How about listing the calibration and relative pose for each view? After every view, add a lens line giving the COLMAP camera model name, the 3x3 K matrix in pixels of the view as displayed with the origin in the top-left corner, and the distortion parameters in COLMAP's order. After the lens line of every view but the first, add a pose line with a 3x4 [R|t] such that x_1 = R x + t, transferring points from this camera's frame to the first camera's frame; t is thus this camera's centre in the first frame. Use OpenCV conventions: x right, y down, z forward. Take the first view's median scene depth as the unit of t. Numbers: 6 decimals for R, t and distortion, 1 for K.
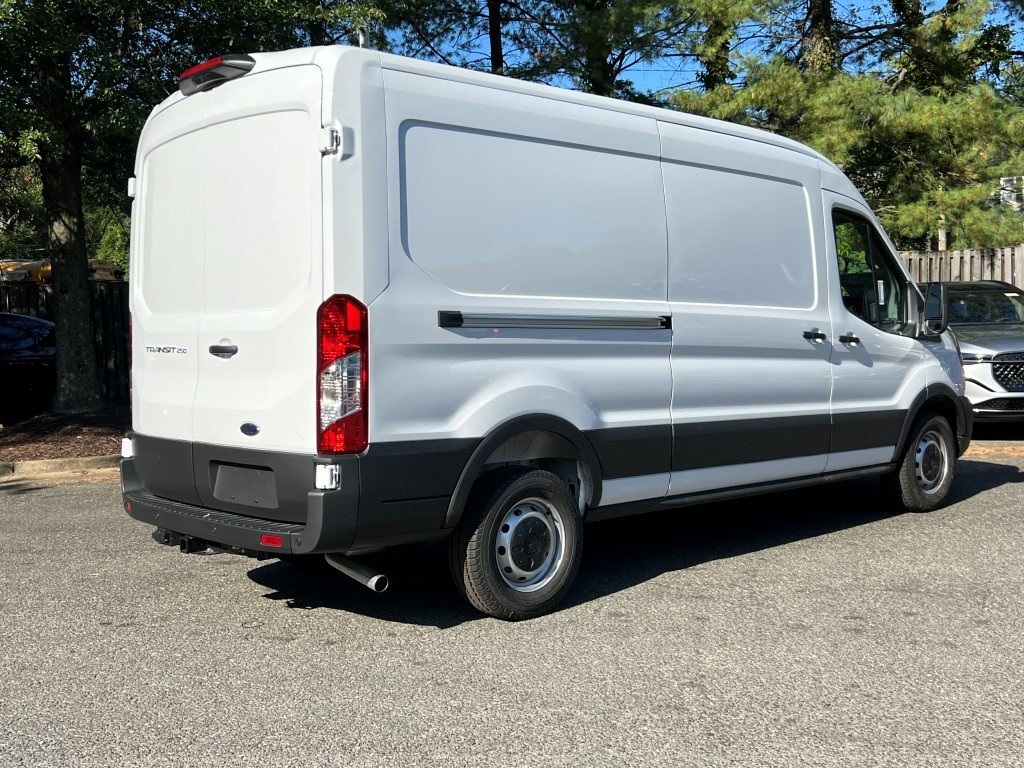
lens RADIAL K [[1117.4, 0, 512.0], [0, 1117.4, 384.0], [0, 0, 1]] dist [0.151569, -0.376292]
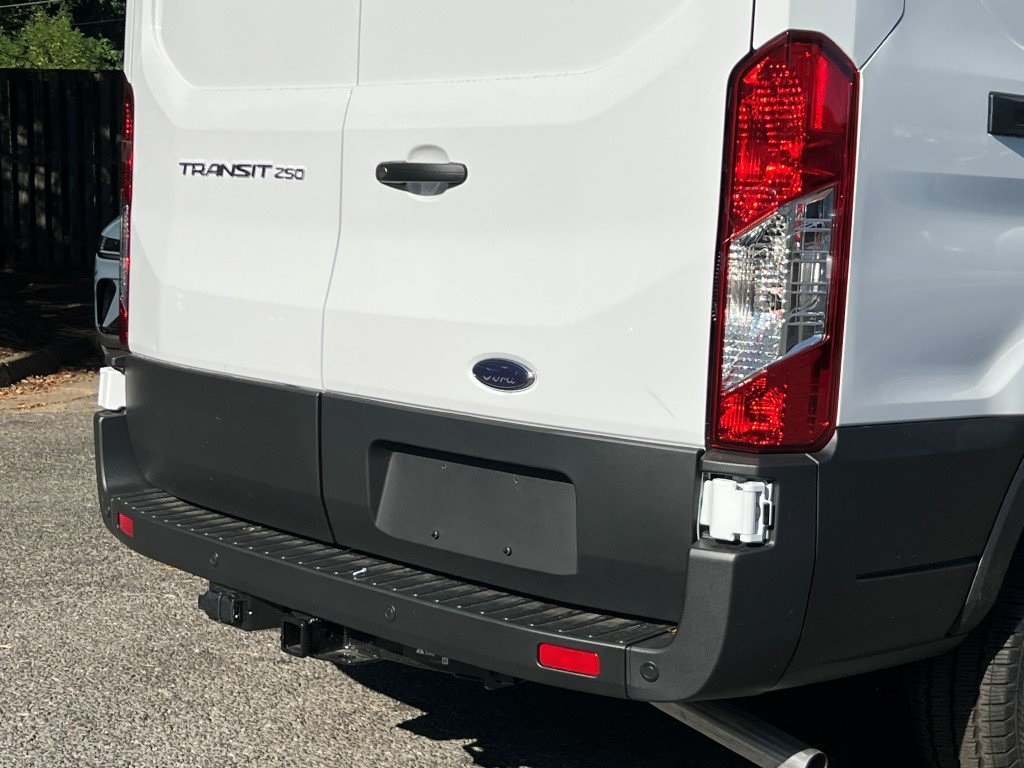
lens RADIAL K [[1698.9, 0, 512.0], [0, 1698.9, 384.0], [0, 0, 1]] dist [0.161706, -0.103248]
pose [[0.998970, 0.040847, 0.019769, -0.229247], [-0.042047, 0.997022, 0.064651, 0.004304], [-0.017070, -0.065416, 0.997712, 0.375670]]
